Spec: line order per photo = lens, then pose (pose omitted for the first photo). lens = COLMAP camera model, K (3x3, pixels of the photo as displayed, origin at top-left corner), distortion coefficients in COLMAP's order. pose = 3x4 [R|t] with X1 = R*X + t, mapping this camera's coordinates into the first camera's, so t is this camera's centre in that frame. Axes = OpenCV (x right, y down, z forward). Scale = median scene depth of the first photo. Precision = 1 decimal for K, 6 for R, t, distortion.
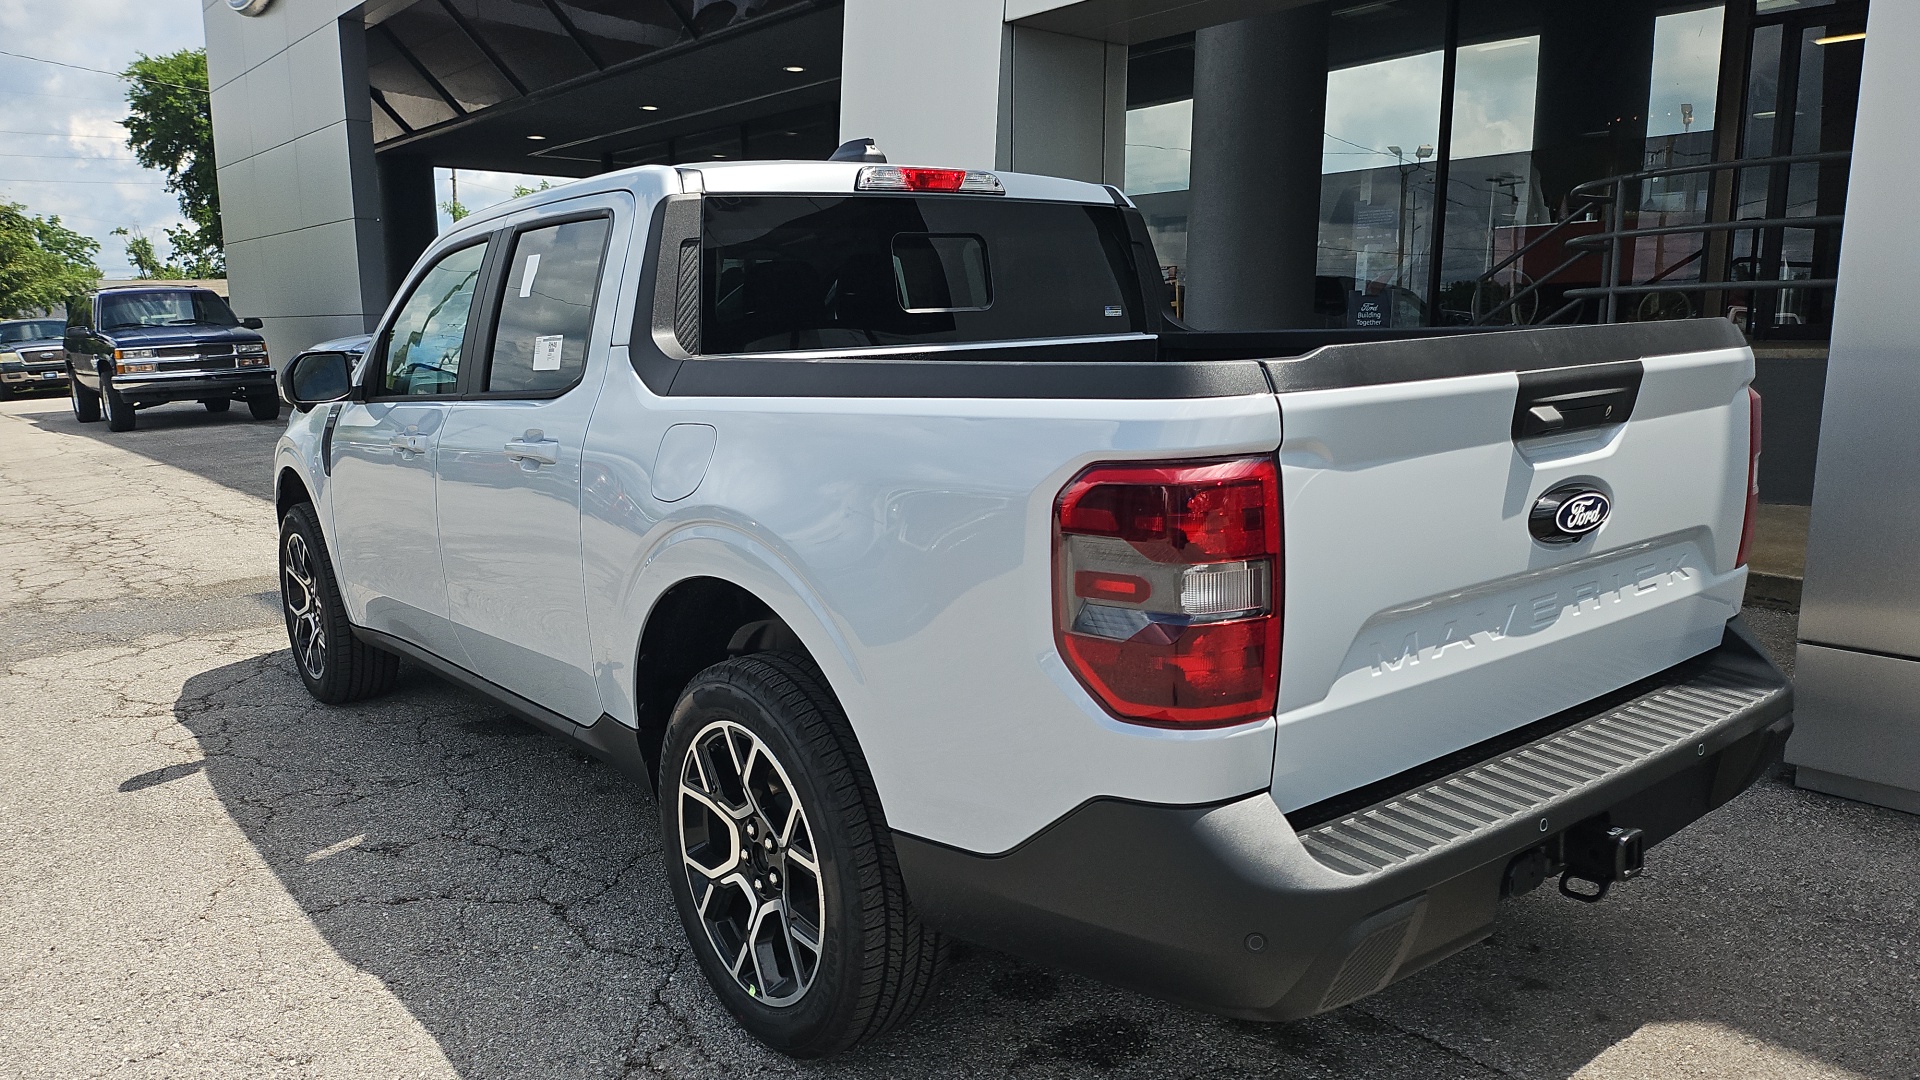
lens RADIAL K [[1413.5, 0, 959.4], [0, 1413.5, 603.9], [0, 0, 1]] dist [0.068145, -0.000890]
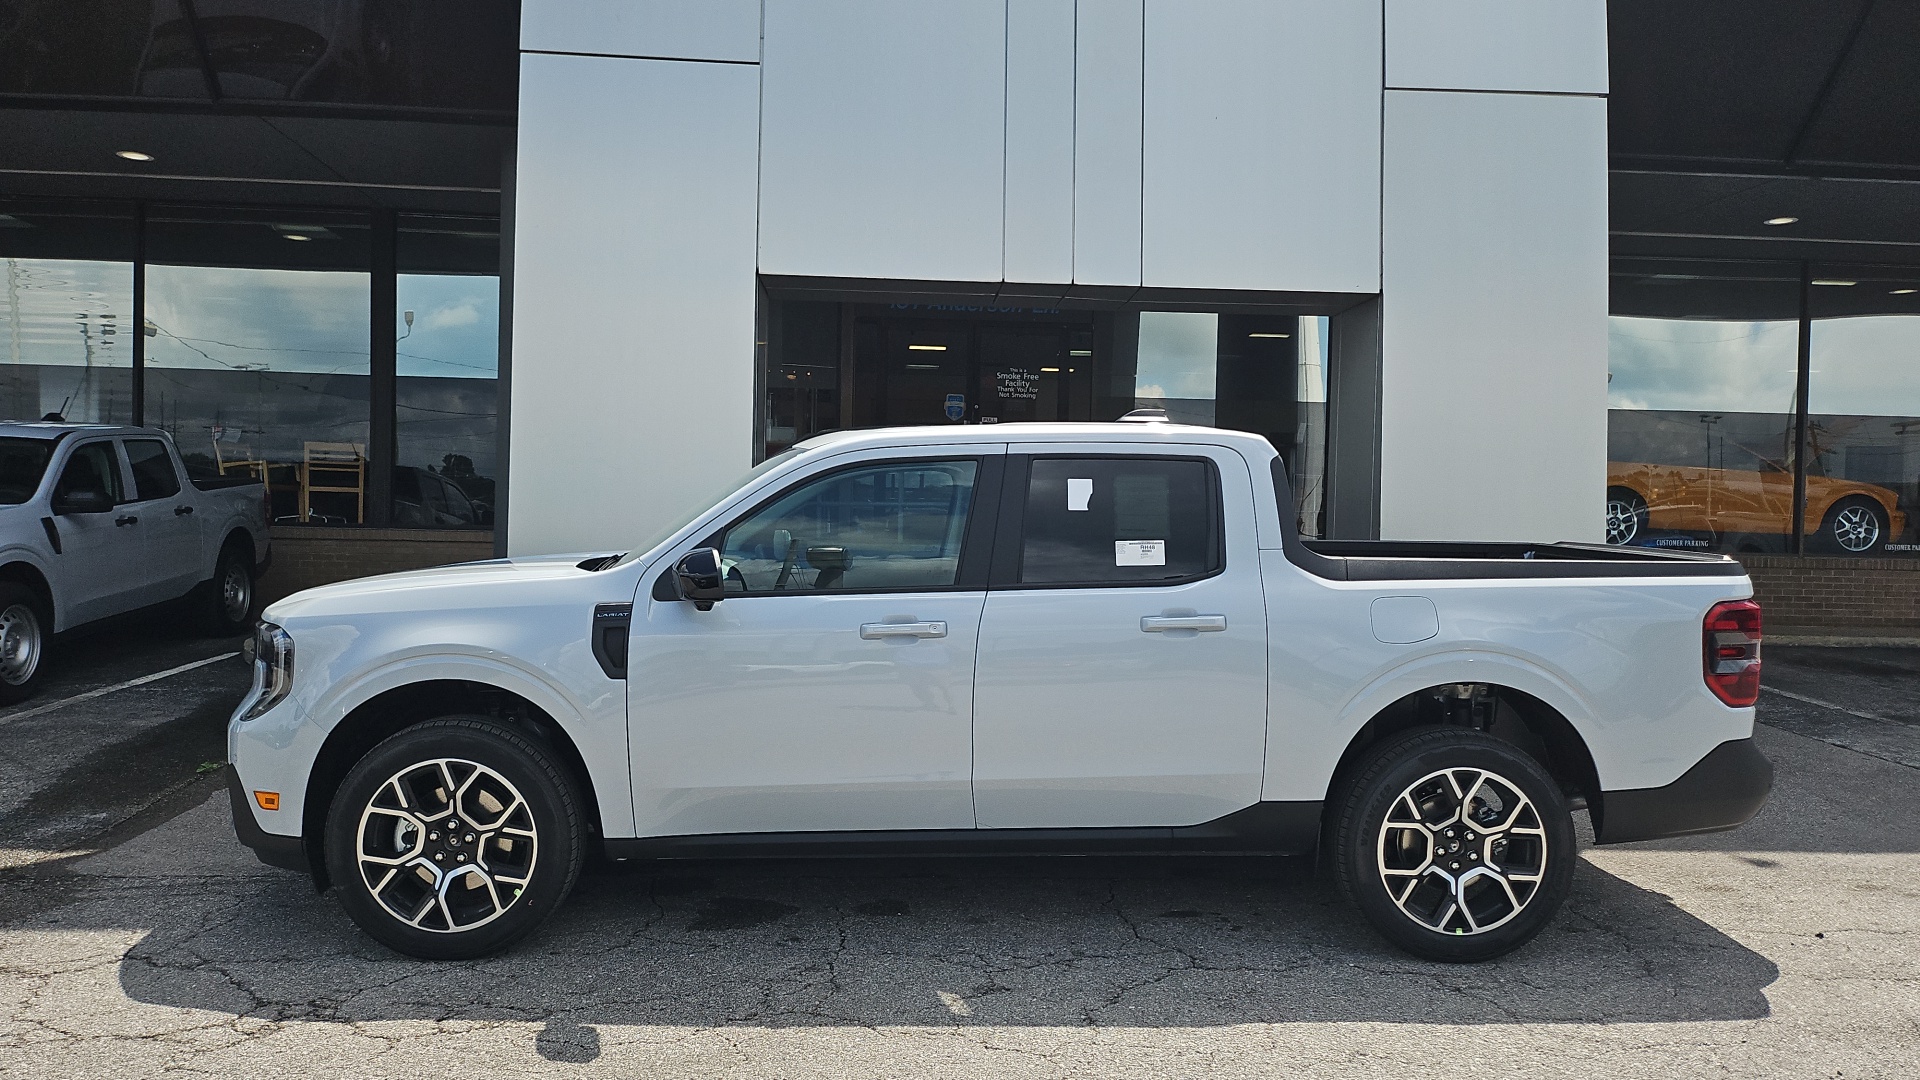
lens RADIAL K [[1348.7, 0, 972.0], [0, 1348.7, 552.2], [0, 0, 1]] dist [0.047370, -0.008595]
pose [[0.558995, 0.010818, 0.829101, -1.602362], [0.138689, 0.984609, -0.106354, -0.069537], [-0.817490, 0.174438, 0.548891, 0.453233]]
